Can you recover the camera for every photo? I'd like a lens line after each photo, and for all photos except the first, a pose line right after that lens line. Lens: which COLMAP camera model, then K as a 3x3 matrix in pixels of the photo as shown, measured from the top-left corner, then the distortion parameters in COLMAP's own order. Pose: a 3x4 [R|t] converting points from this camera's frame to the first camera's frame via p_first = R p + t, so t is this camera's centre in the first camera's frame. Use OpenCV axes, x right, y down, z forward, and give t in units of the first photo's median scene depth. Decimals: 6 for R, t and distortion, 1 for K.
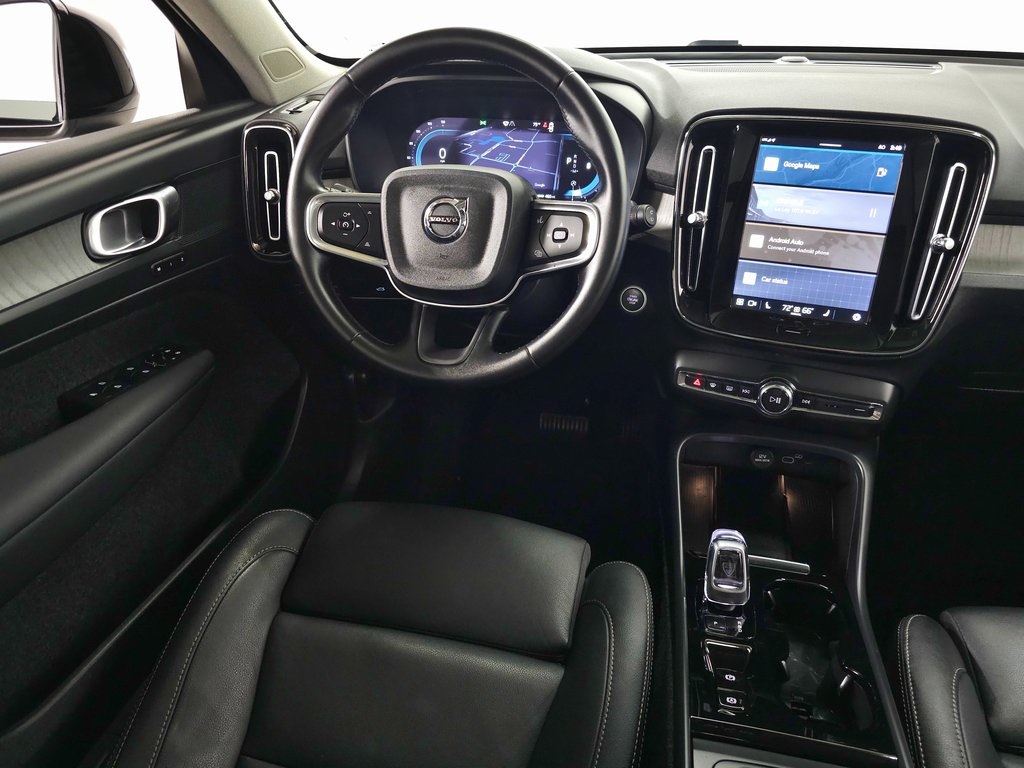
lens RADIAL K [[690.5, 0, 516.5], [0, 690.5, 390.4], [0, 0, 1]] dist [0.036880, -0.042997]
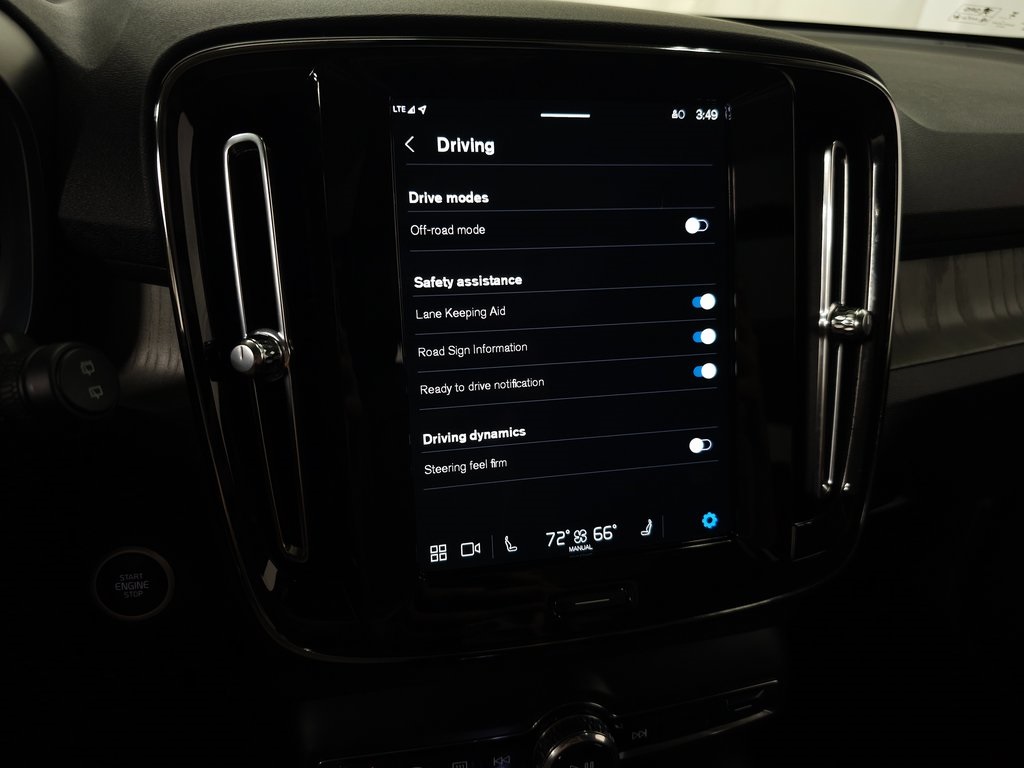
lens RADIAL K [[690.5, 0, 502.0], [0, 690.5, 375.5], [0, 0, 1]] dist [0.036880, -0.042997]
pose [[0.831450, -0.202090, 0.517542, 0.184062], [0.251927, 0.967370, -0.026992, -0.199544], [-0.495200, 0.152826, 0.855232, 0.667760]]
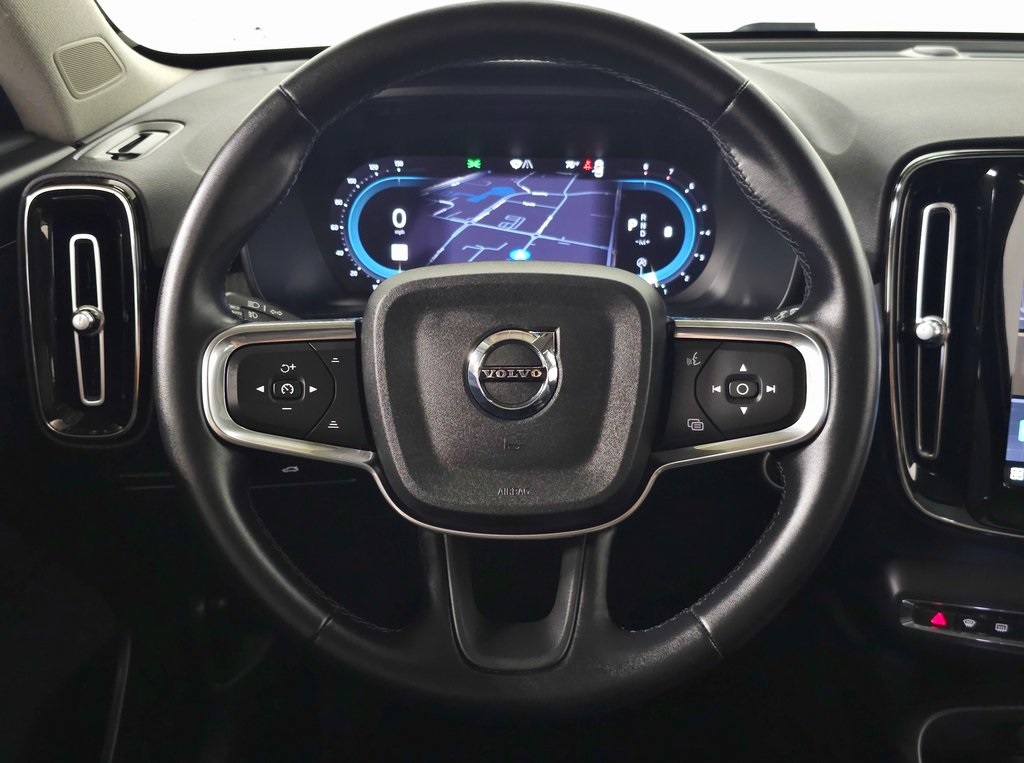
lens RADIAL K [[969.7, 0, 504.2], [0, 969.7, 376.1], [0, 0, 1]] dist [0.030537, 0.000000]
pose [[0.981379, -0.065831, 0.180451, -0.211816], [0.086732, 0.990085, -0.110494, -0.154880], [-0.171388, 0.124087, 0.977358, 0.306384]]
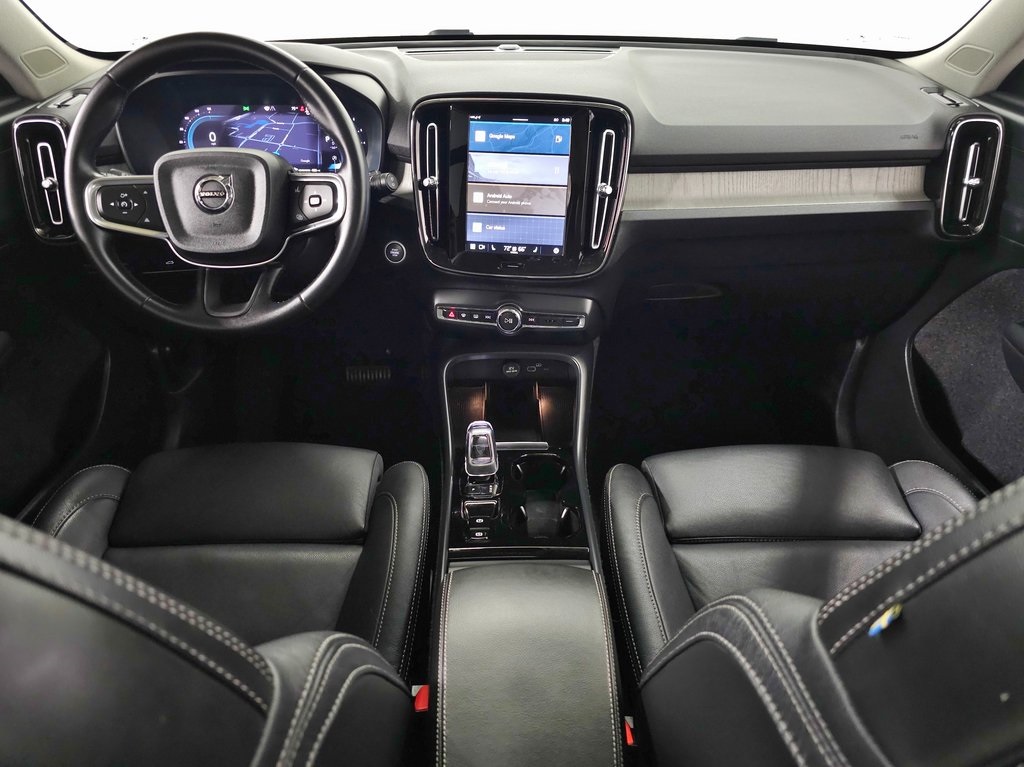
lens RADIAL K [[690.5, 0, 510.3], [0, 690.5, 385.3], [0, 0, 1]] dist [0.036880, -0.042997]
pose [[0.969403, -0.120837, 0.213672, 0.087880], [0.114532, 0.992544, 0.041691, 0.080621], [-0.217117, -0.015944, 0.976015, -0.258867]]
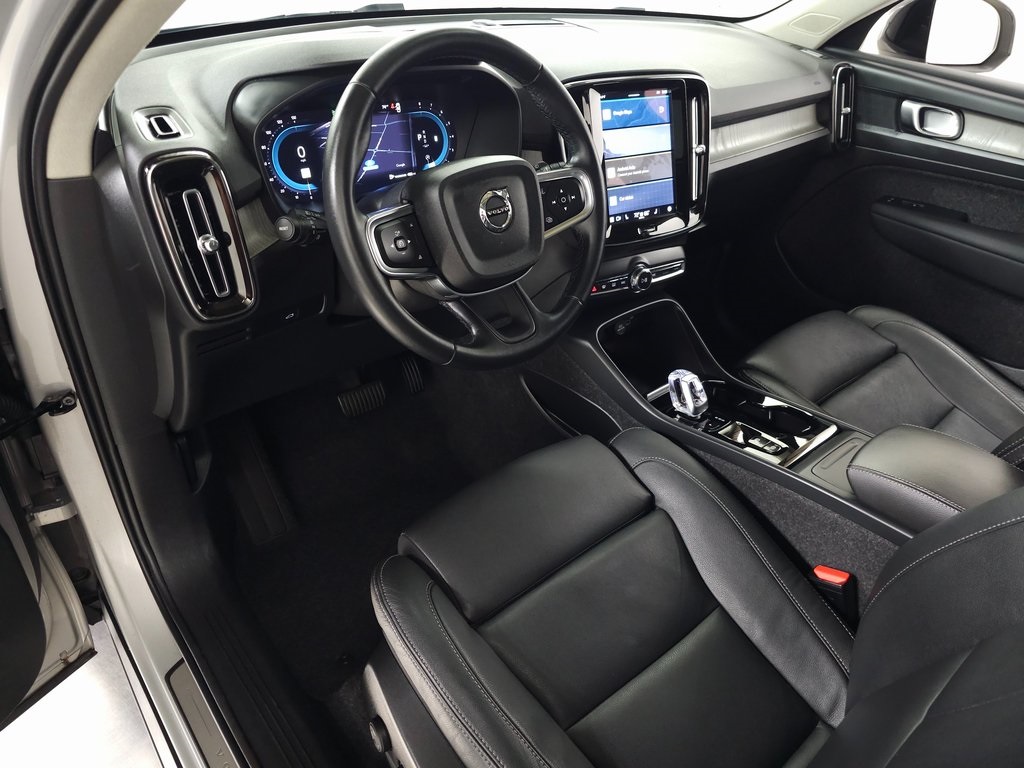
lens RADIAL K [[690.5, 0, 528.0], [0, 690.5, 396.5], [0, 0, 1]] dist [0.036880, -0.042997]
pose [[0.584589, -0.426183, 0.690380, -0.865333], [0.352117, 0.899880, 0.257350, -0.224351], [-0.730938, 0.092650, 0.676126, 0.234976]]
